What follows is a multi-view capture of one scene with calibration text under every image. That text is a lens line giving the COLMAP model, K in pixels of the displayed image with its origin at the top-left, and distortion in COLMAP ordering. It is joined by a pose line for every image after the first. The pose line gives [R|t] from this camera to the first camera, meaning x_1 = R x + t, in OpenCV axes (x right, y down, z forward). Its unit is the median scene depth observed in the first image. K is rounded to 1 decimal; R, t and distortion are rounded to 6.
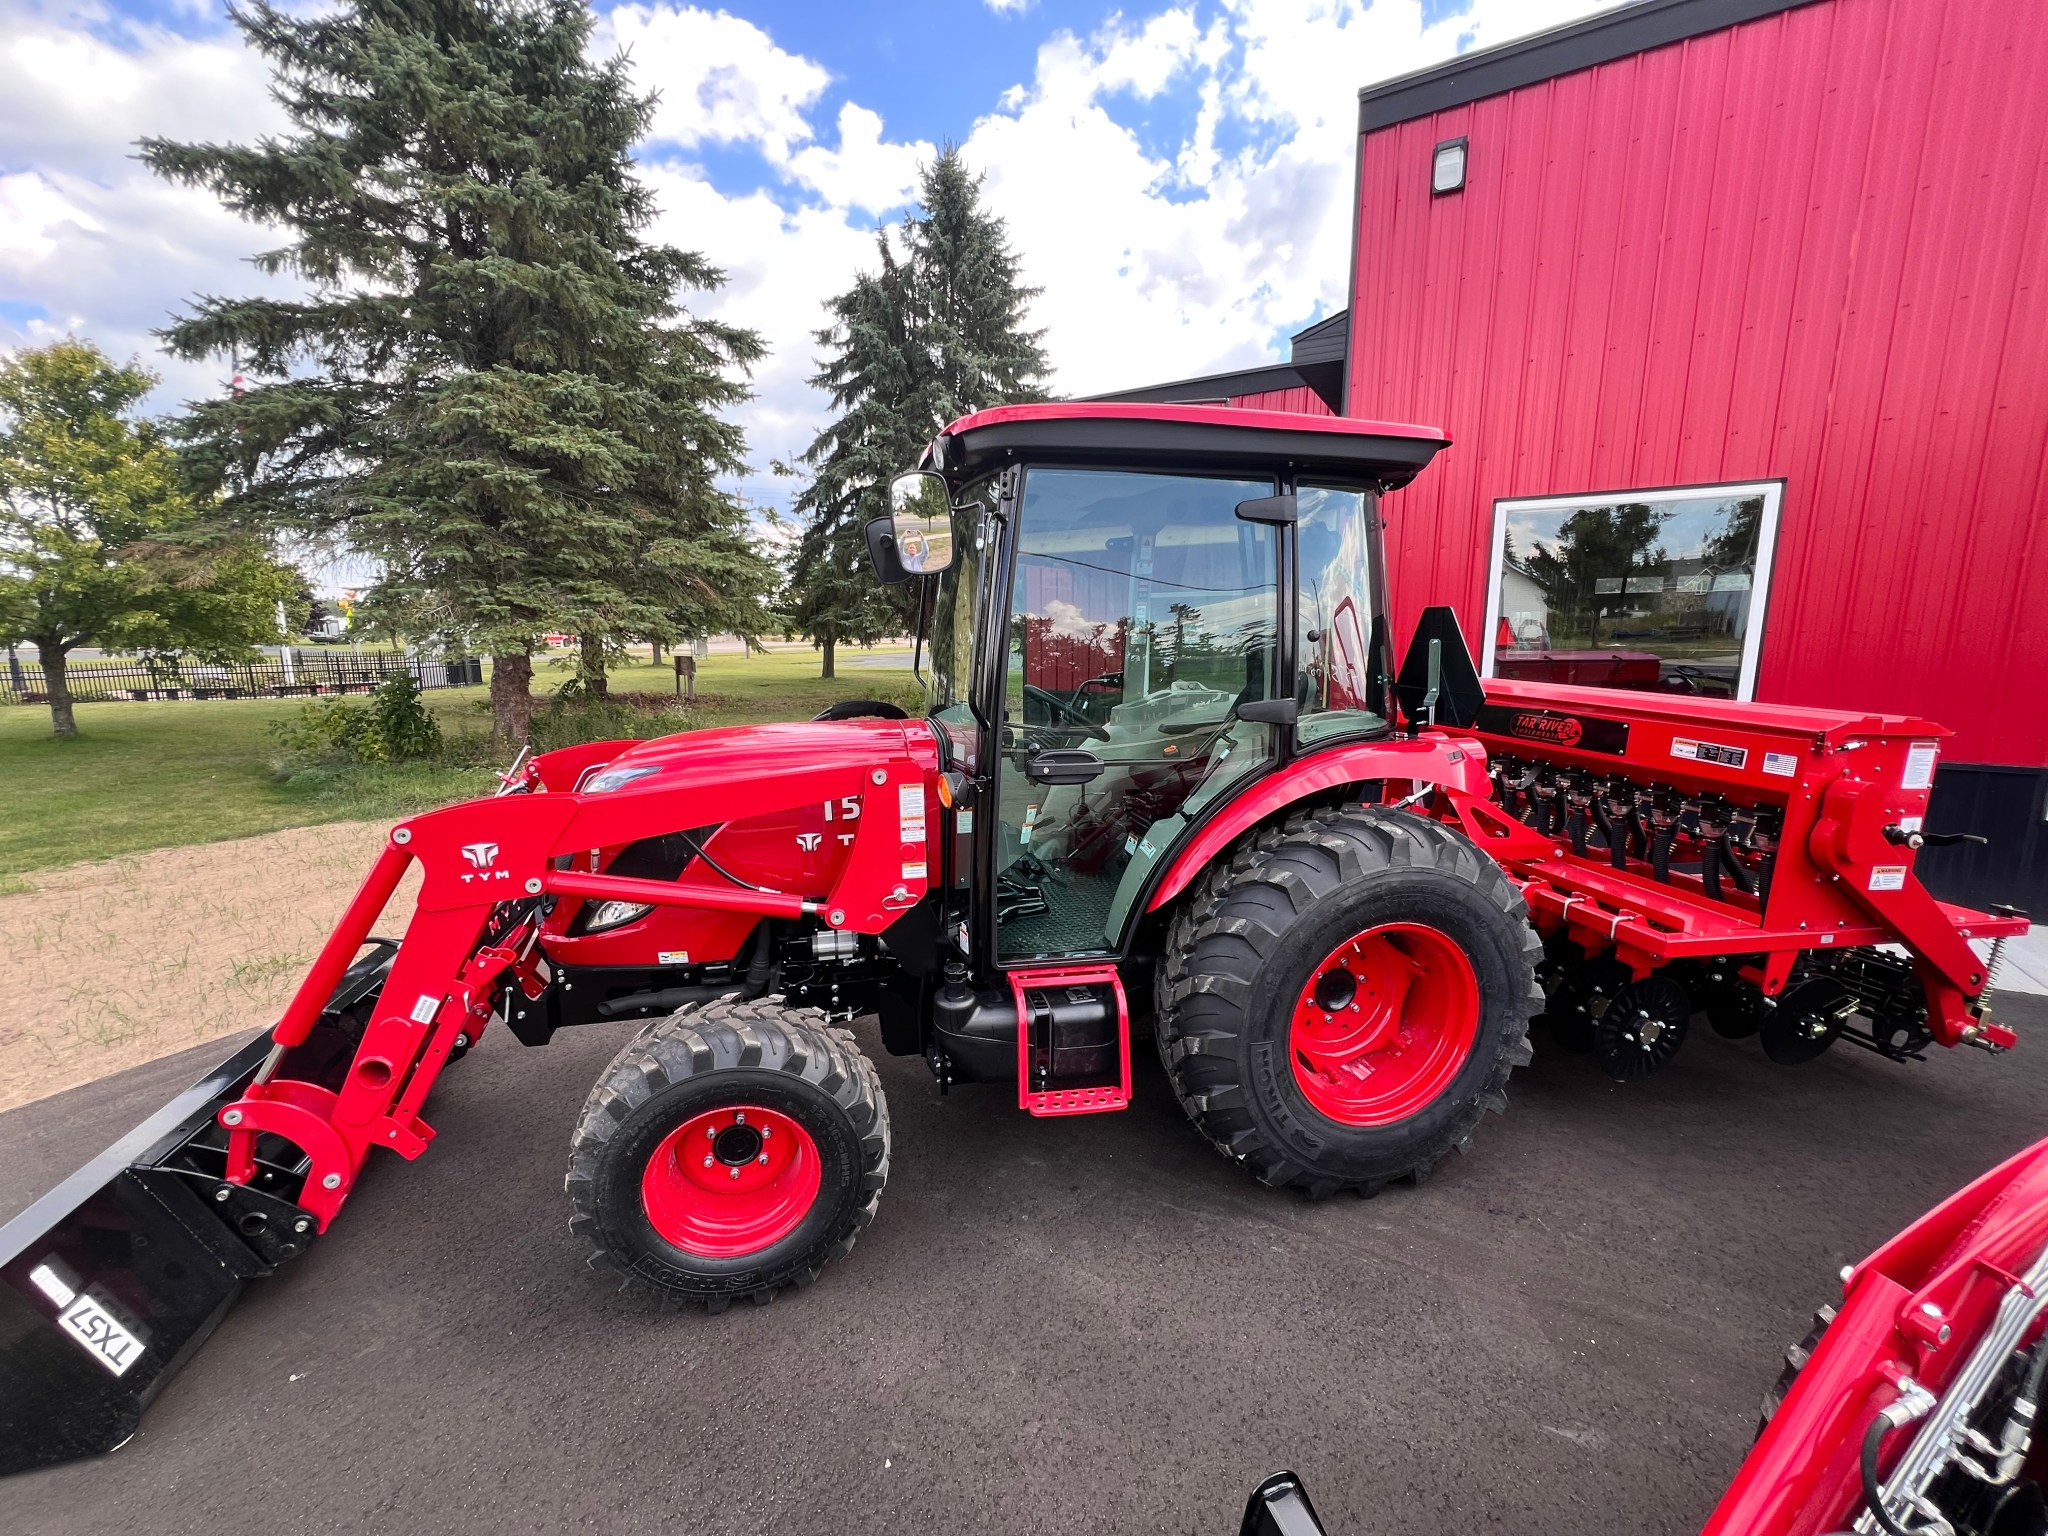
lens RADIAL K [[823.2, 0, 1024.0], [0, 823.2, 768.0], [0, 0, 1]] dist [-0.001248, -0.000286]
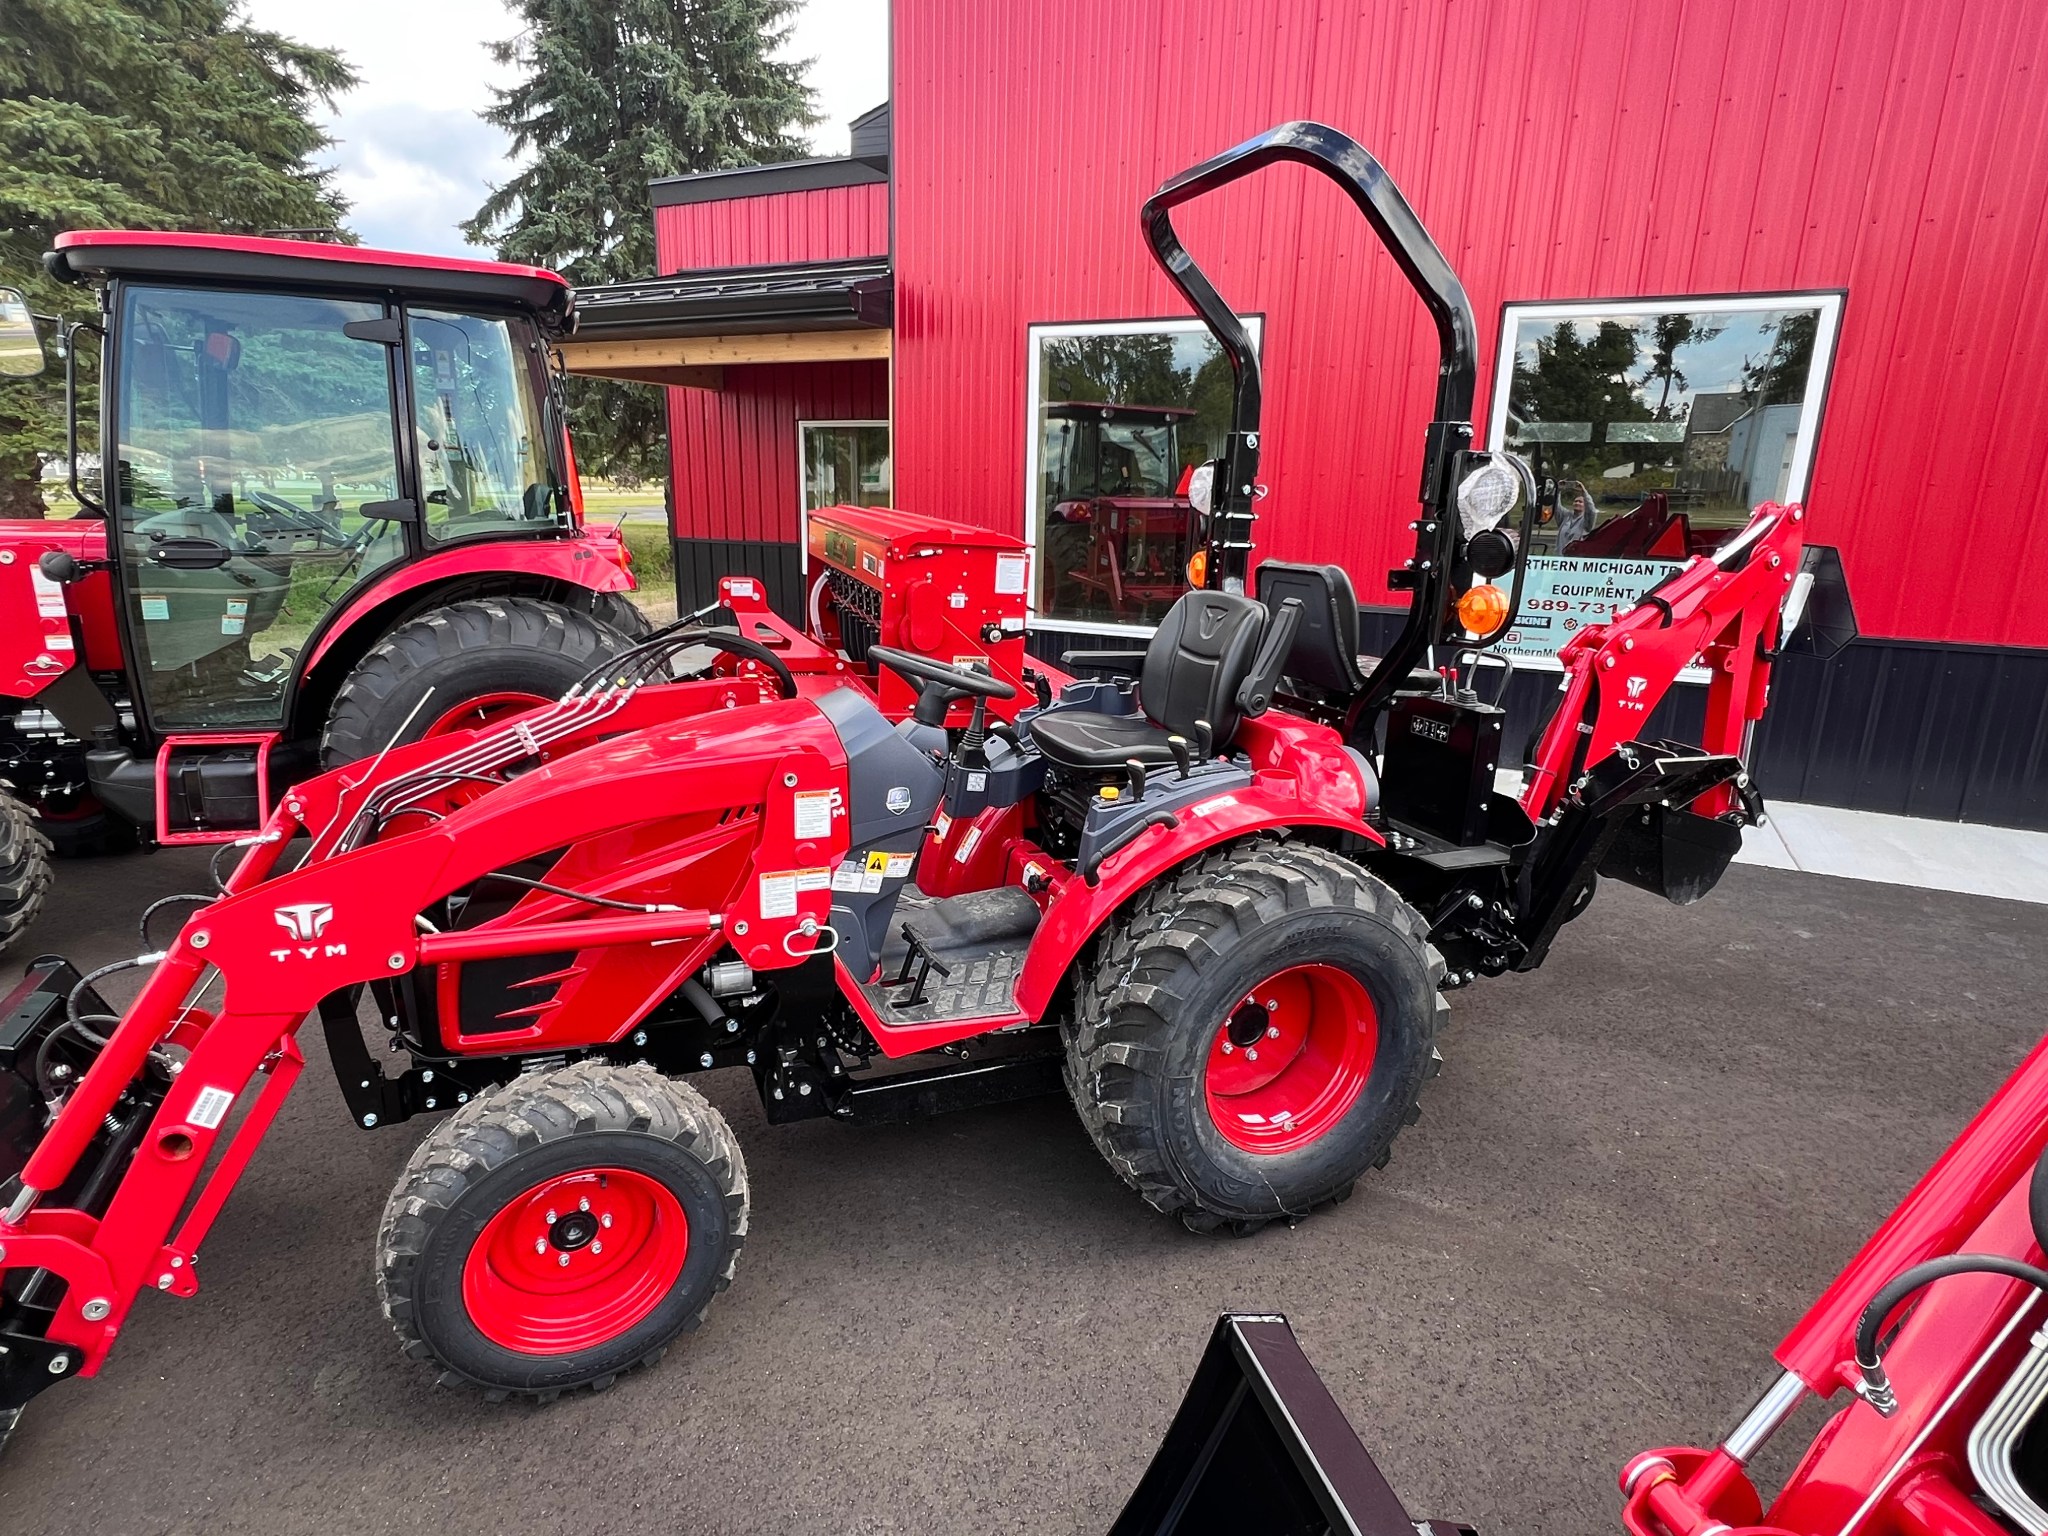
lens RADIAL K [[1095.3, 0, 994.5], [0, 1095.3, 769.3], [0, 0, 1]] dist [0.000281, 0.002120]
pose [[0.995231, -0.001466, 0.097536, 0.208315], [-0.007704, 0.995582, 0.093578, 0.030096], [-0.097243, -0.093883, 0.990823, -0.135978]]
